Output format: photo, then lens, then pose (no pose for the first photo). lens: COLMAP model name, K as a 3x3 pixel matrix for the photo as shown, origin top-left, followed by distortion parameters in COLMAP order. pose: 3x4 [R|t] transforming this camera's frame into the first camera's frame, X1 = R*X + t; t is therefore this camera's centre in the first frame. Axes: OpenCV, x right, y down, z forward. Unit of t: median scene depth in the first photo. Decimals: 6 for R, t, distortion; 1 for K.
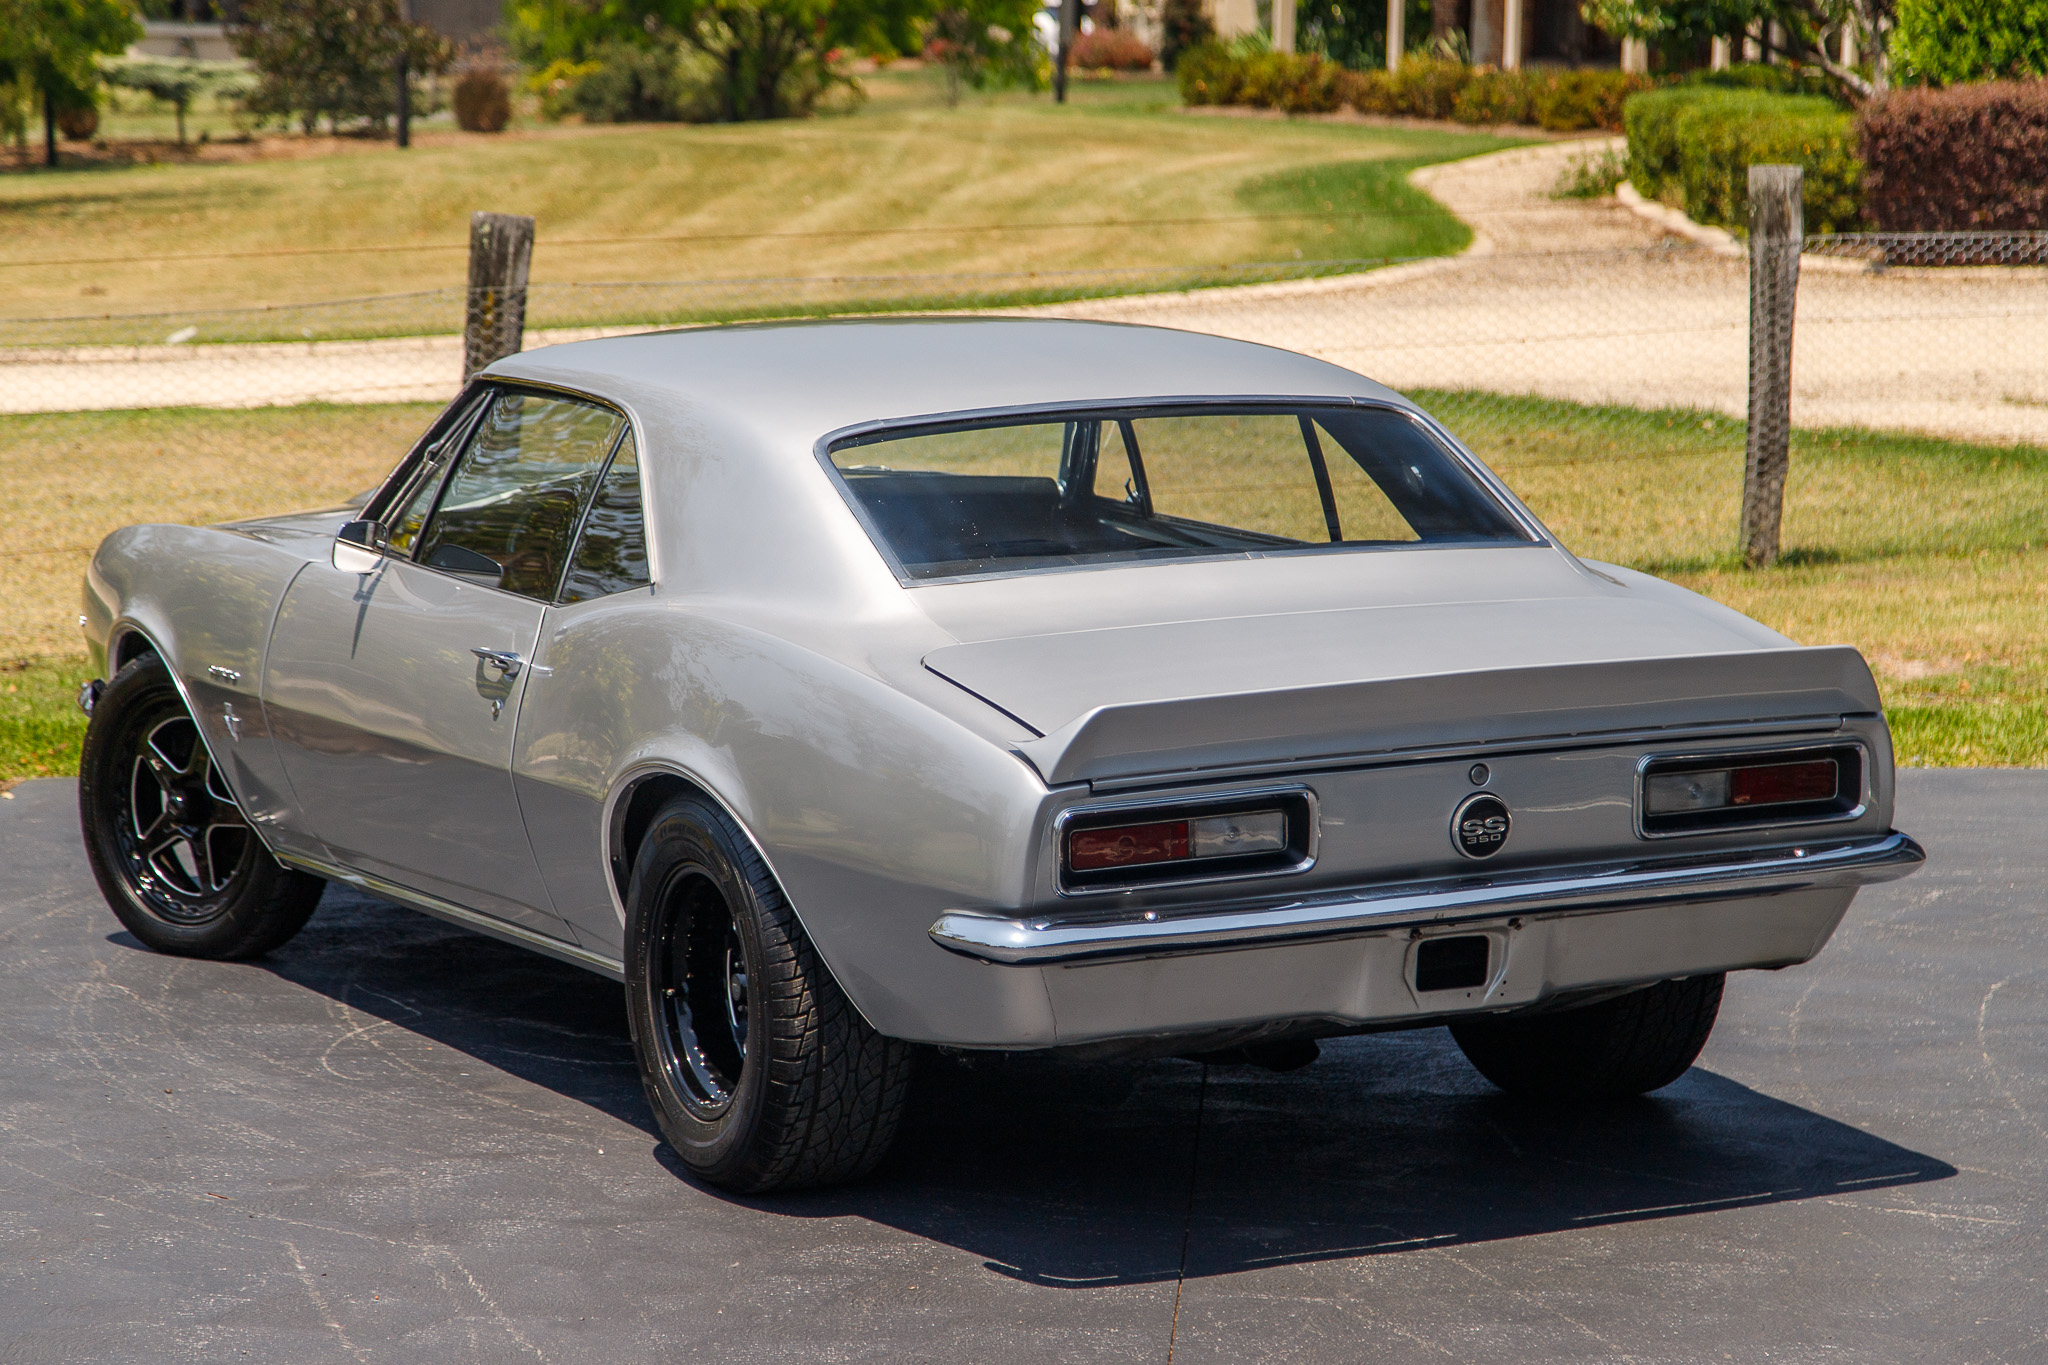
lens RADIAL K [[5276.4, 0, 1024.0], [0, 5276.4, 682.5], [0, 0, 1]] dist [-0.097623, -0.280776]
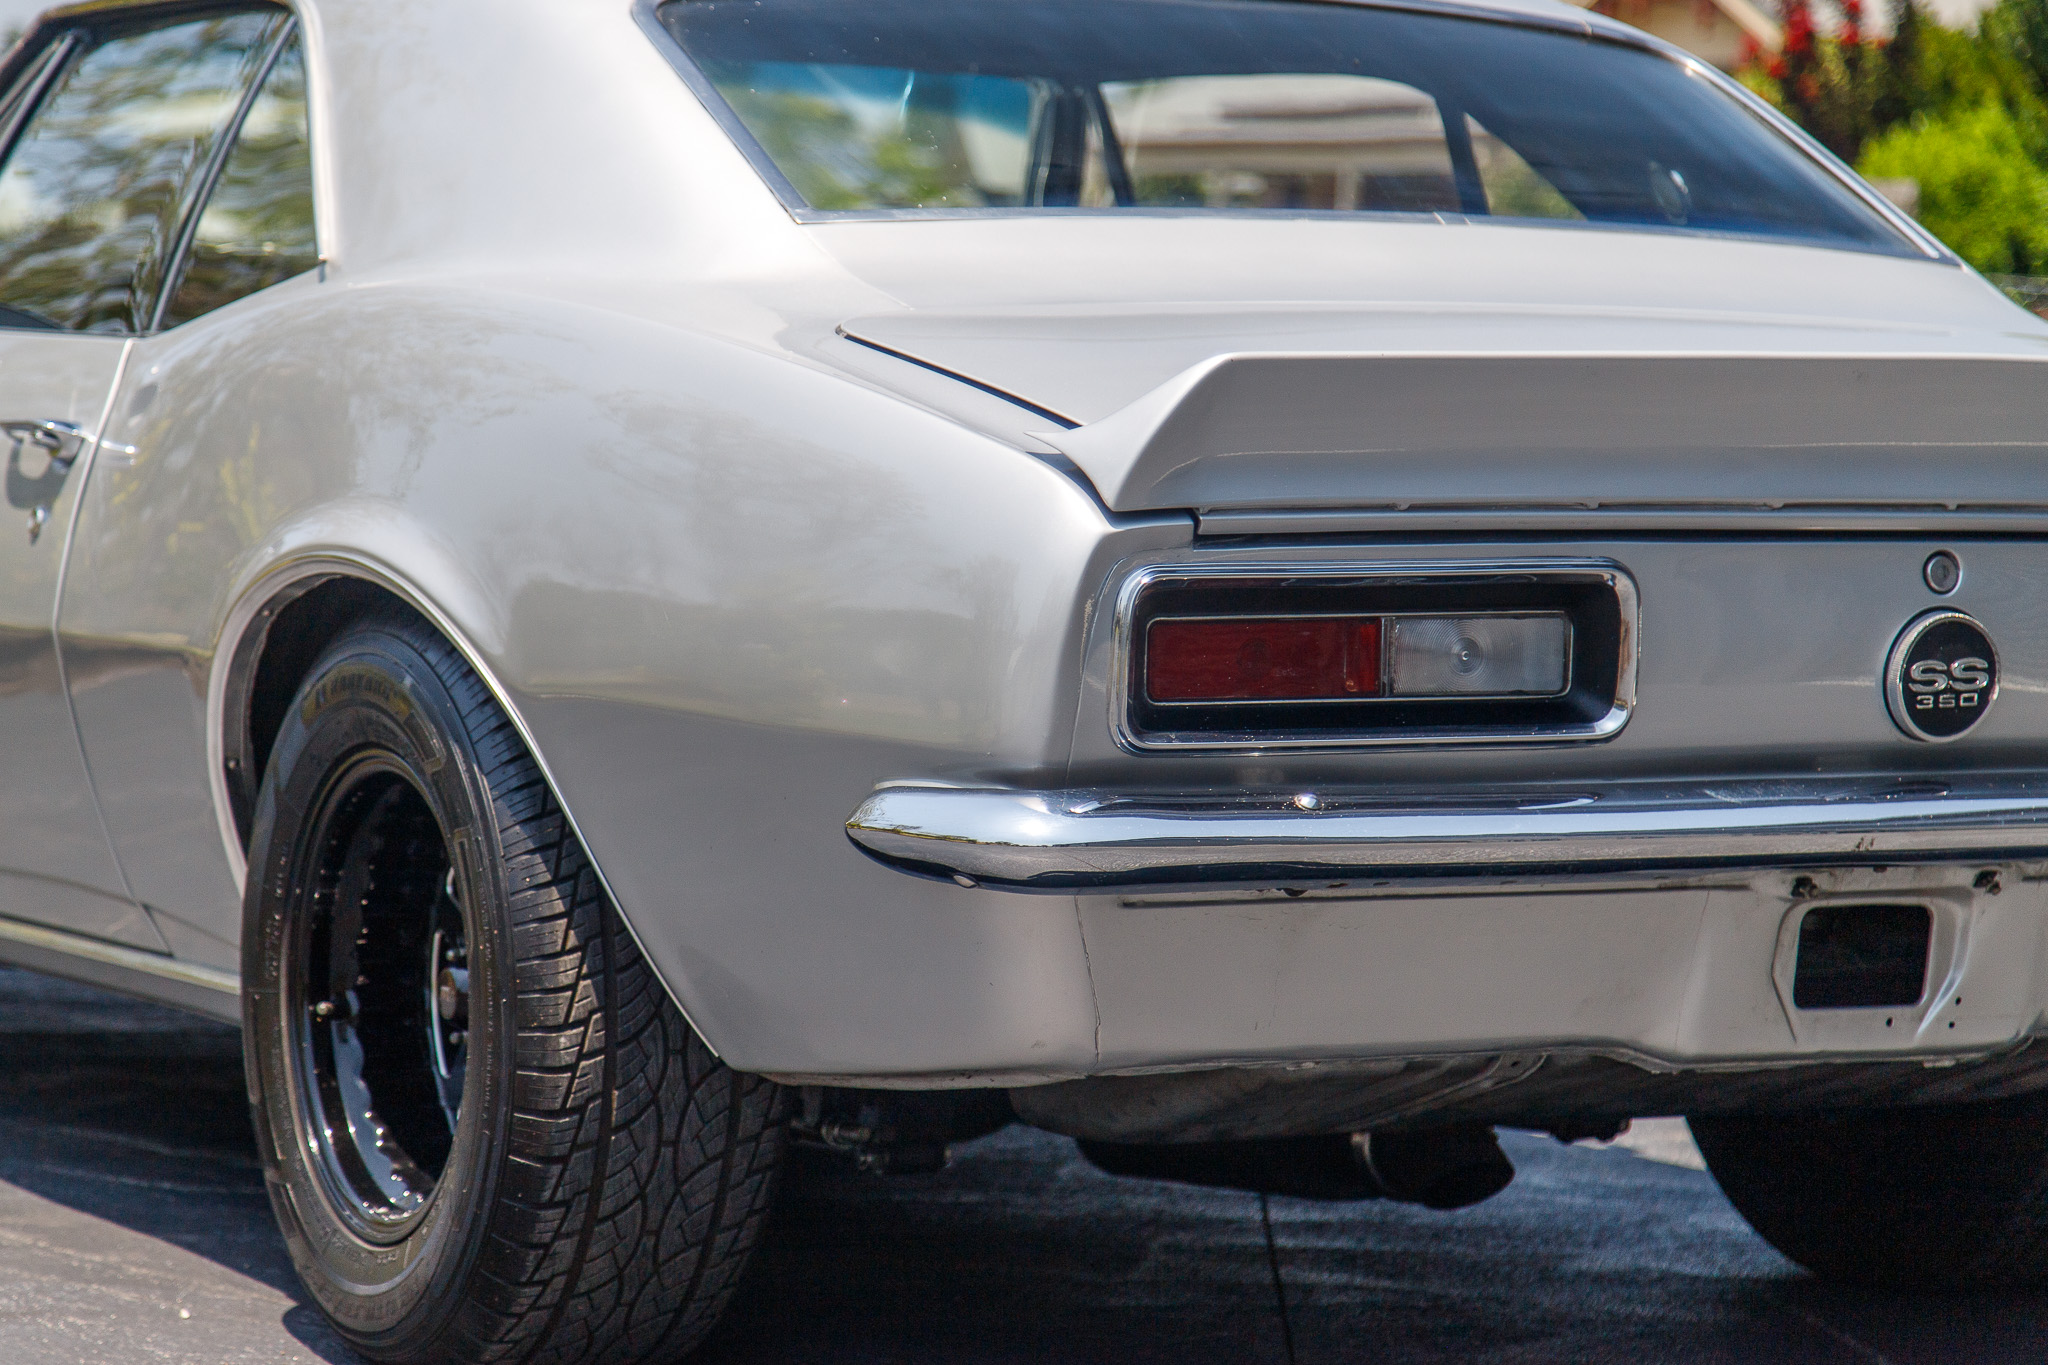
lens RADIAL K [[5898.5, 0, 1024.0], [0, 5898.5, 682.5], [0, 0, 1]] dist [0.008186, -0.601856]
pose [[0.998674, 0.035585, 0.037190, -0.020921], [-0.033517, 0.997932, -0.054842, 0.059272], [-0.039064, 0.053522, 0.997802, 0.423818]]
